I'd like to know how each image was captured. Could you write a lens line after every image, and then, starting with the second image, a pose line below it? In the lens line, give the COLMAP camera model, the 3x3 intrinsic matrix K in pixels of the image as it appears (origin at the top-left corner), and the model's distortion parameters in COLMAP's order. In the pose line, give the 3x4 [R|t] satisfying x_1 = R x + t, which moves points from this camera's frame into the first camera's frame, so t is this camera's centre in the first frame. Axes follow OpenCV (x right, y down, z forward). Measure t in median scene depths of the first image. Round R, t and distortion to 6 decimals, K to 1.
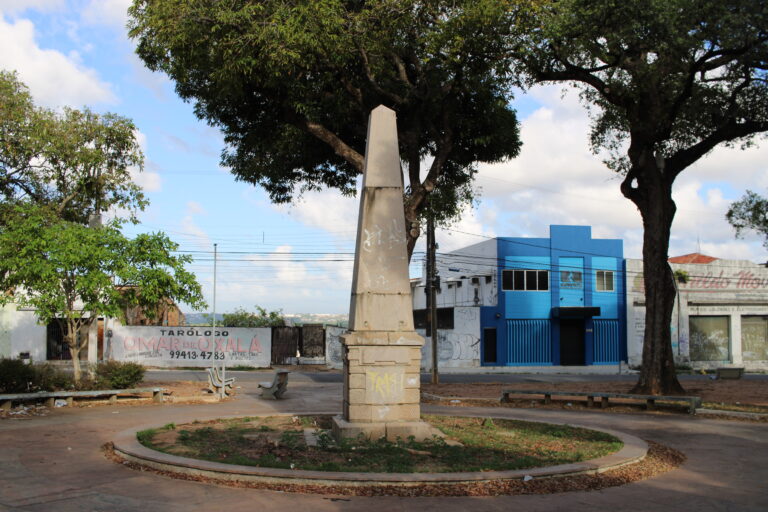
lens RADIAL K [[851.7, 0, 382.9], [0, 851.7, 256.7], [0, 0, 1]] dist [-0.073152, 0.000000]
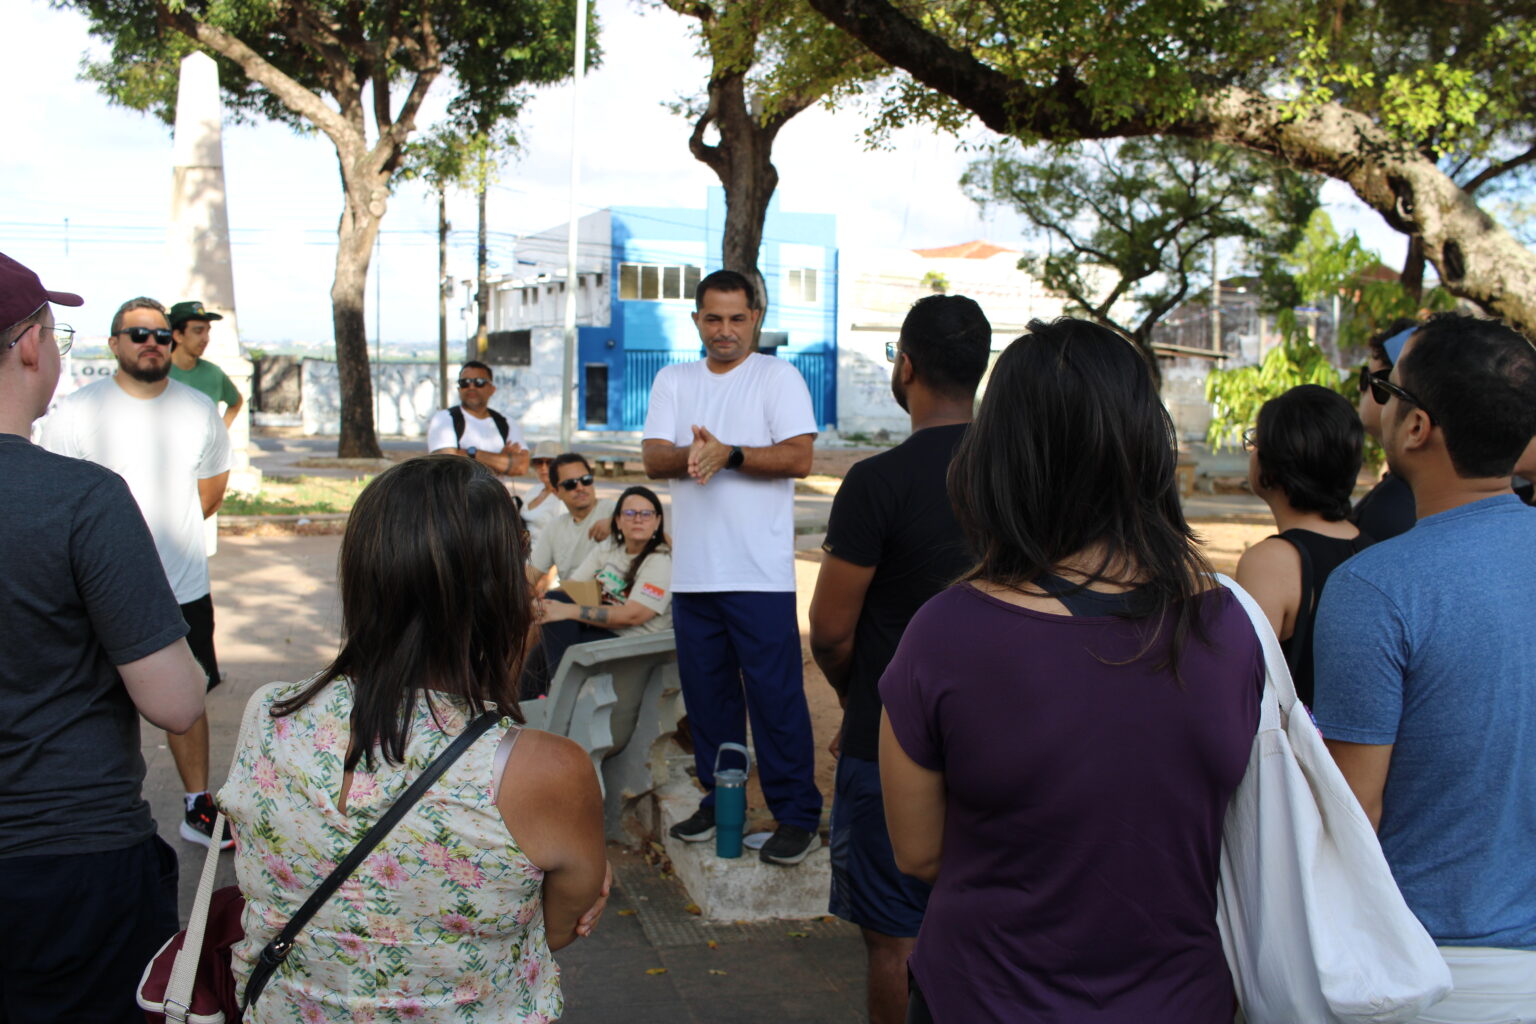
lens RADIAL K [[1703.3, 0, 770.6], [0, 1703.3, 509.7], [0, 0, 1]] dist [-0.073152, 0.000000]
pose [[0.991163, -0.000096, 0.132651, 0.119203], [-0.021713, 0.986396, 0.162948, -0.013491], [-0.130862, -0.164388, 0.977677, -0.216971]]
